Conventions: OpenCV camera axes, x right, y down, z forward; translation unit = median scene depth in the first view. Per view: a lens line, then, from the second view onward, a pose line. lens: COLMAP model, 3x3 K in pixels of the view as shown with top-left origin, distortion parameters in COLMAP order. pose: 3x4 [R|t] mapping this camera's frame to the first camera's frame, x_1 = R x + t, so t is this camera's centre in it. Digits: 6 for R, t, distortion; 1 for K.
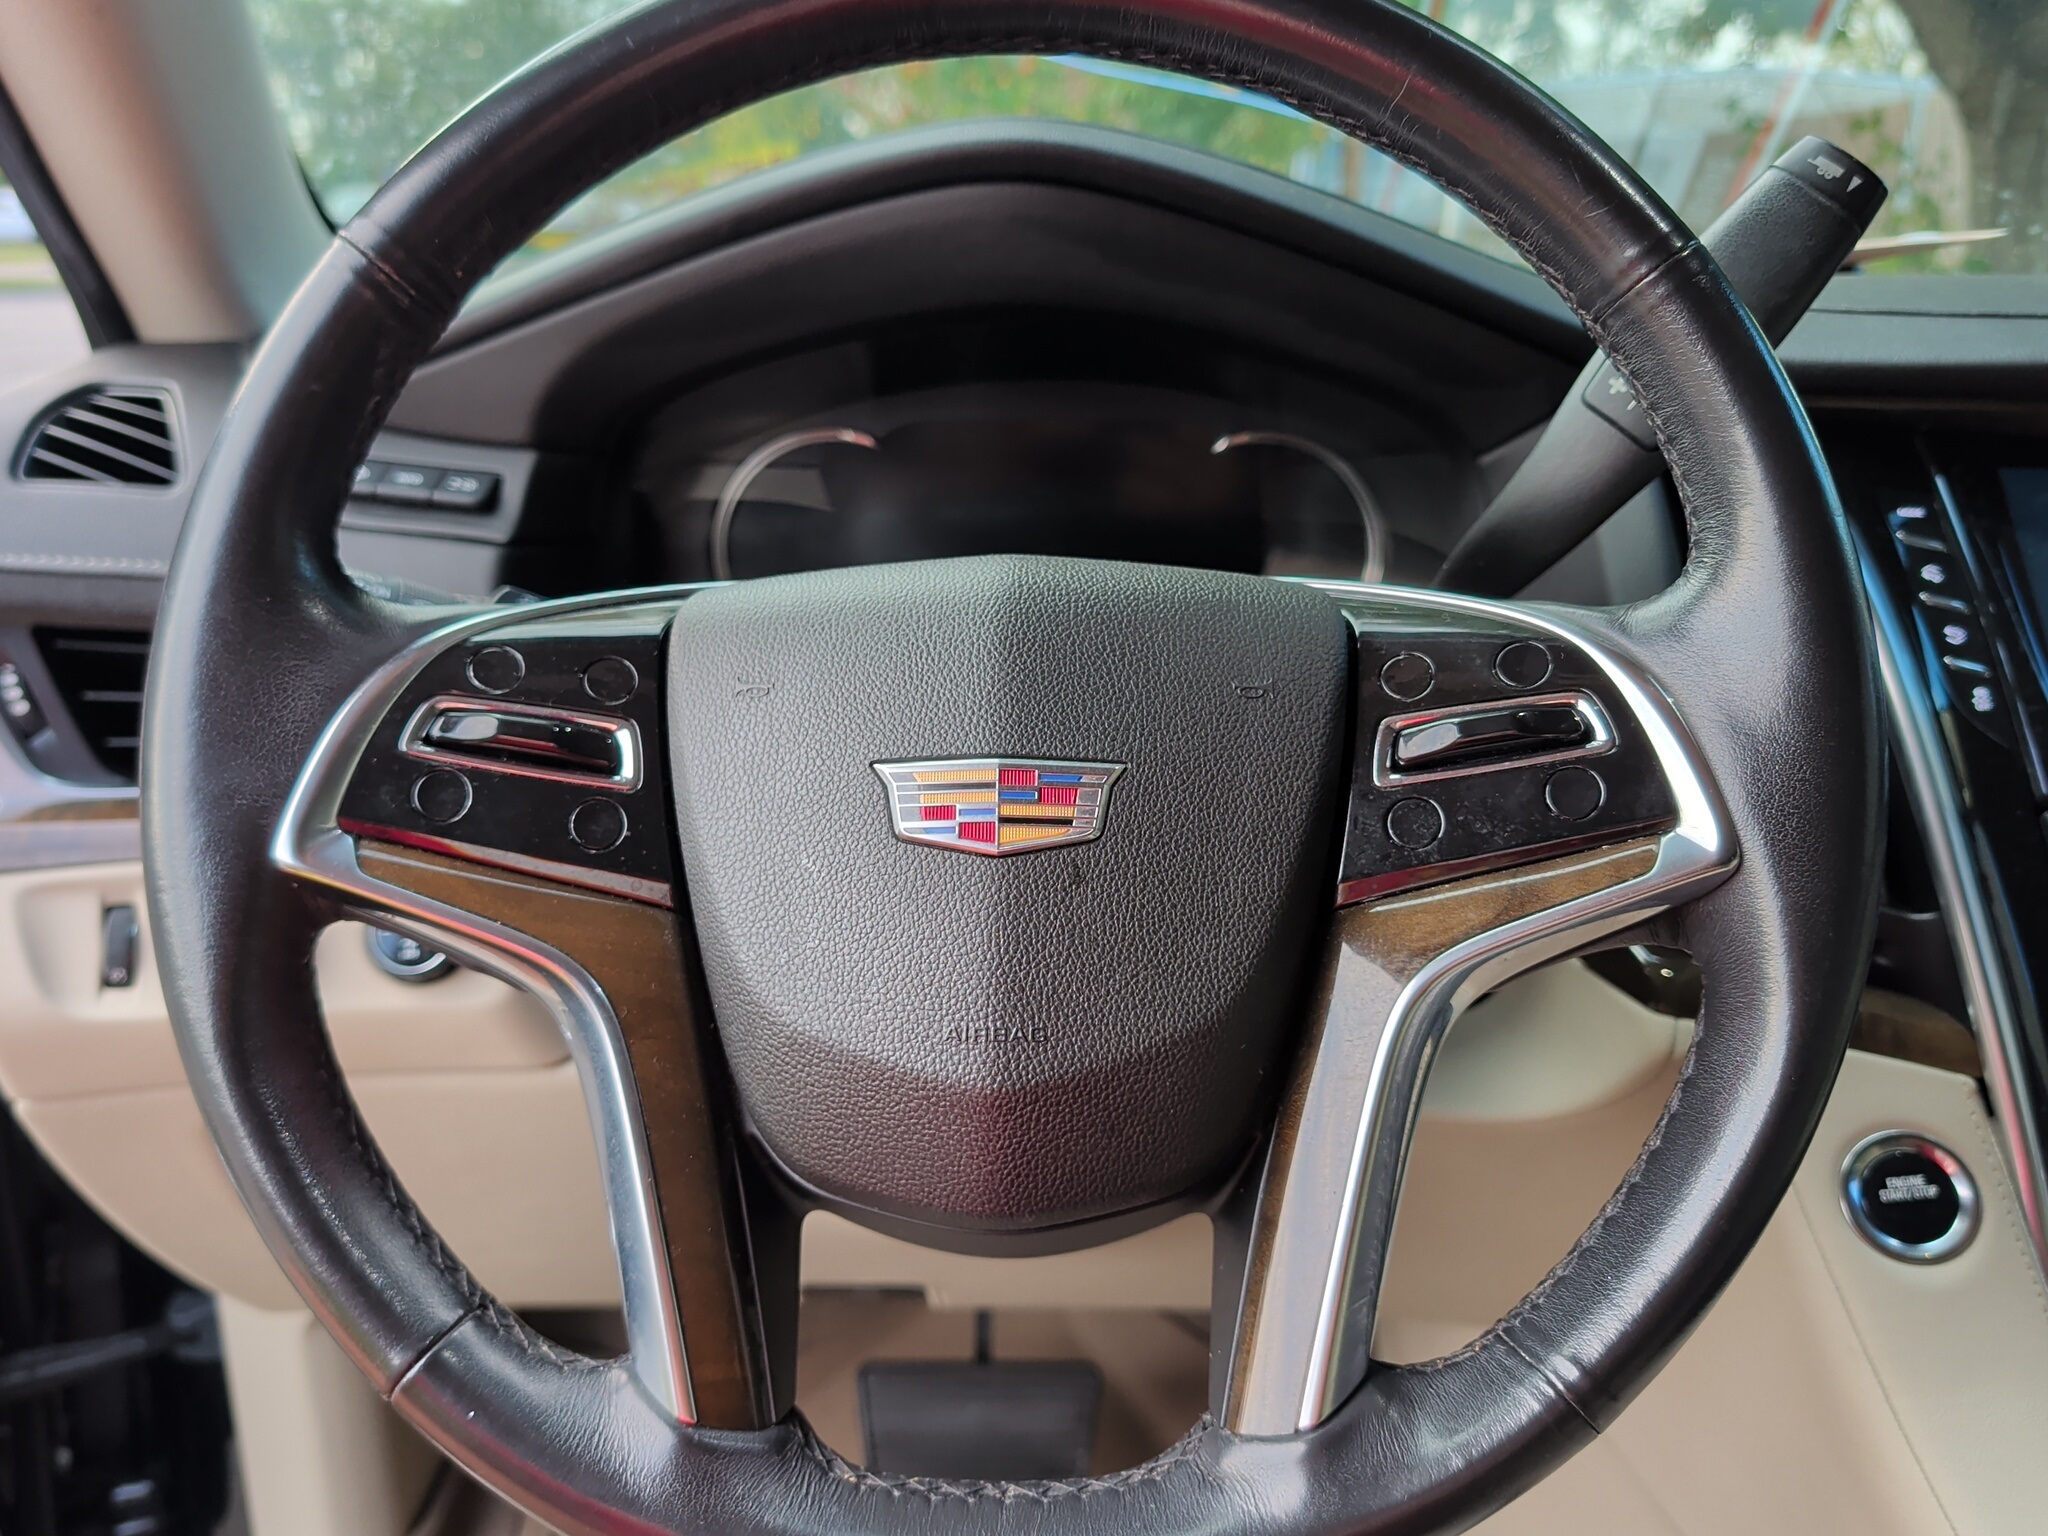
lens RADIAL K [[1719.8, 0, 1036.6], [0, 1719.8, 768.8], [0, 0, 1]] dist [-0.021954, -0.005352]
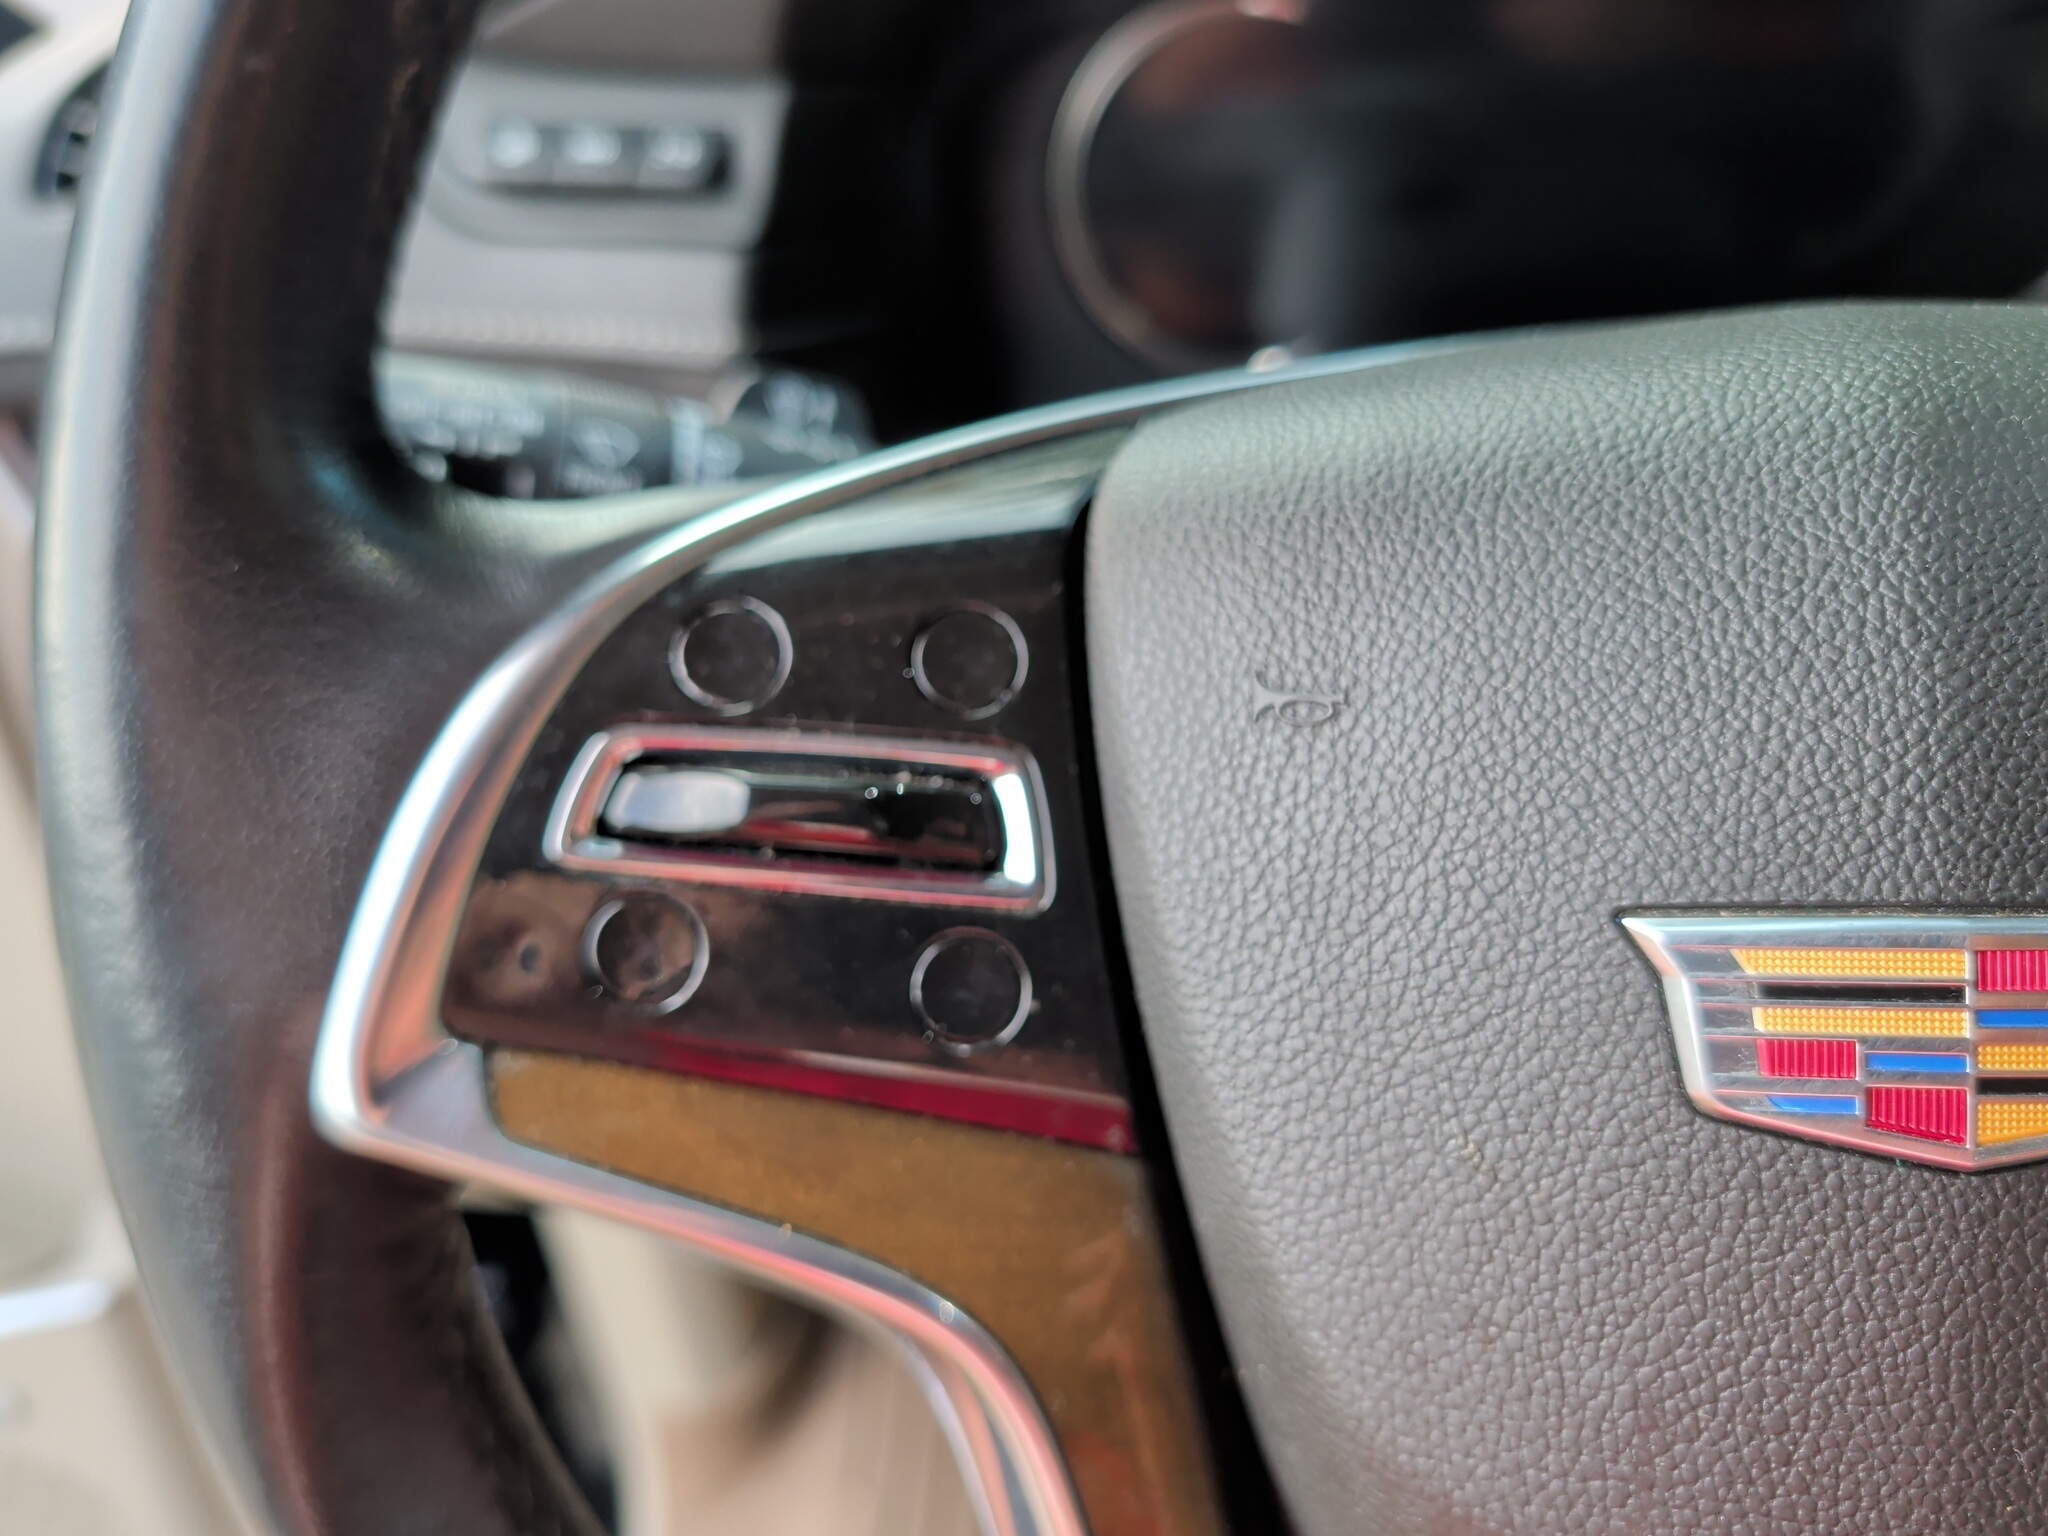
lens RADIAL K [[1719.8, 0, 1004.7], [0, 1719.8, 768.1], [0, 0, 1]] dist [-0.021954, -0.005352]
pose [[0.981248, -0.014332, -0.192215, -0.158521], [0.062173, 0.967463, 0.245253, -0.145239], [0.182446, -0.252605, 0.950213, 0.584903]]
